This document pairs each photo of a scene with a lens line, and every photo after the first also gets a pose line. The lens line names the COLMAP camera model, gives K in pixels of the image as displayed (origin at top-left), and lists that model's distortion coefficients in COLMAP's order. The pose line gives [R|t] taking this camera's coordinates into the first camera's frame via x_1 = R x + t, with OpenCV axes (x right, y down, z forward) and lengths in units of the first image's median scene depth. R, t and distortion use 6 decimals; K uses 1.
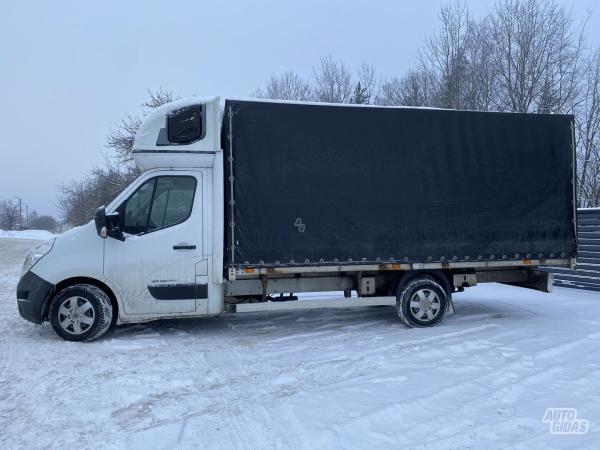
lens RADIAL K [[454.5, 0, 302.9], [0, 454.5, 226.1], [0, 0, 1]] dist [0.035373, -0.033032]
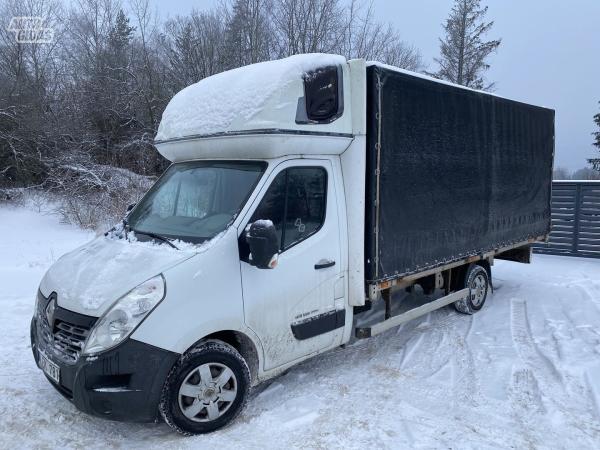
lens RADIAL K [[454.5, 0, 300.7], [0, 454.5, 224.6], [0, 0, 1]] dist [0.035373, -0.033032]
pose [[0.843377, -0.059679, 0.533998, -0.675820], [-0.002942, 0.993285, 0.115655, -0.102590], [-0.537314, -0.099112, 0.837538, 0.405172]]
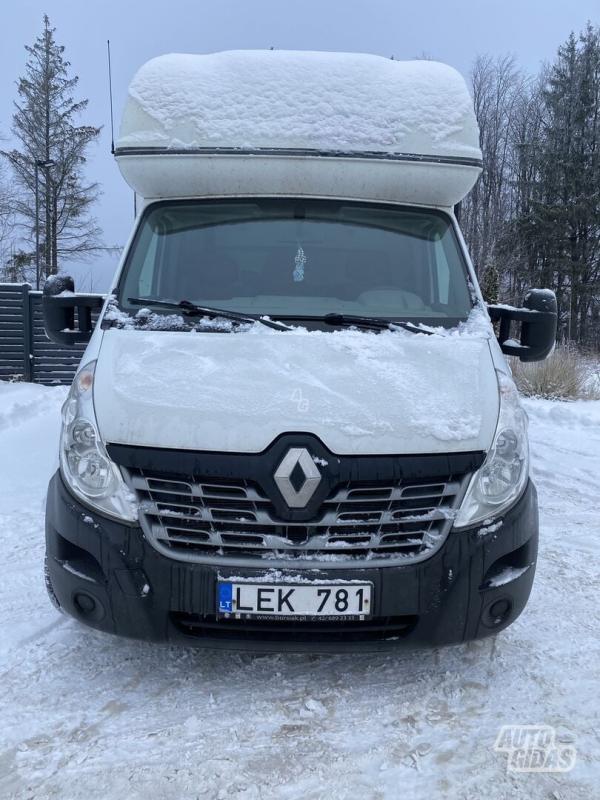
lens RADIAL K [[606.0, 0, 296.7], [0, 606.0, 395.5], [0, 0, 1]] dist [0.035373, -0.033032]
pose [[0.183086, -0.115820, 0.976251, -0.987853], [-0.035702, 0.991598, 0.124336, -0.006011], [-0.982448, -0.057618, 0.177413, 1.034699]]
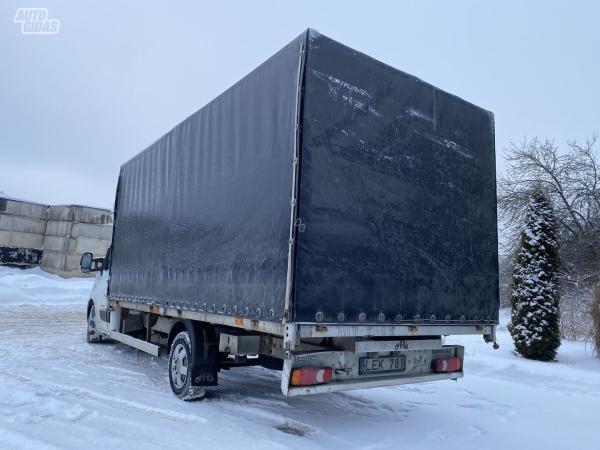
lens RADIAL K [[454.5, 0, 300.9], [0, 454.5, 222.4], [0, 0, 1]] dist [0.035373, -0.033032]
pose [[0.405696, -0.110066, -0.907357, 1.177423], [-0.040532, 0.989580, -0.138163, 0.037572], [0.913109, 0.092830, 0.397007, 0.953545]]
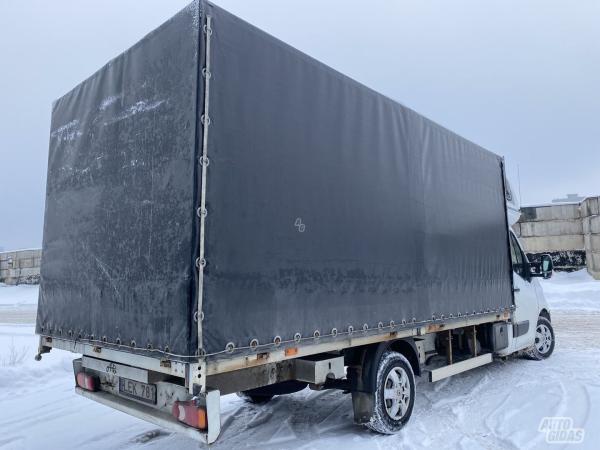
lens RADIAL K [[454.5, 0, 303.4], [0, 454.5, 223.3], [0, 0, 1]] dist [0.035373, -0.033032]
pose [[-0.811021, -0.051508, -0.582745, 0.780359], [0.029419, 0.991265, -0.128559, 0.016155], [0.584277, -0.121408, -0.802422, 1.971608]]
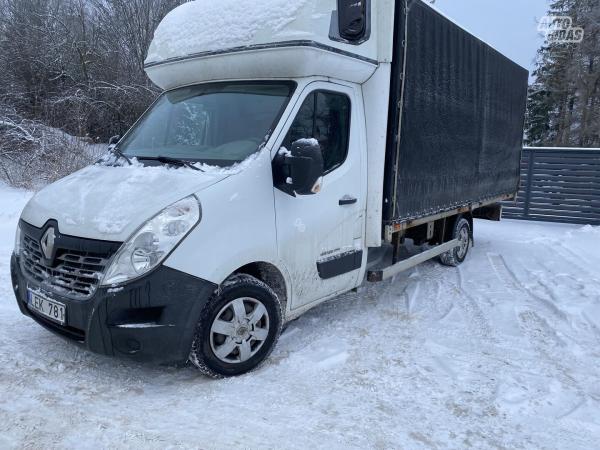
lens RADIAL K [[454.5, 0, 300.3], [0, 454.5, 222.6], [0, 0, 1]] dist [0.035373, -0.033032]
pose [[0.757270, -0.077147, 0.648529, -0.756529], [-0.036139, 0.986528, 0.159553, -0.028067], [-0.652101, -0.144262, 0.744280, 0.522732]]
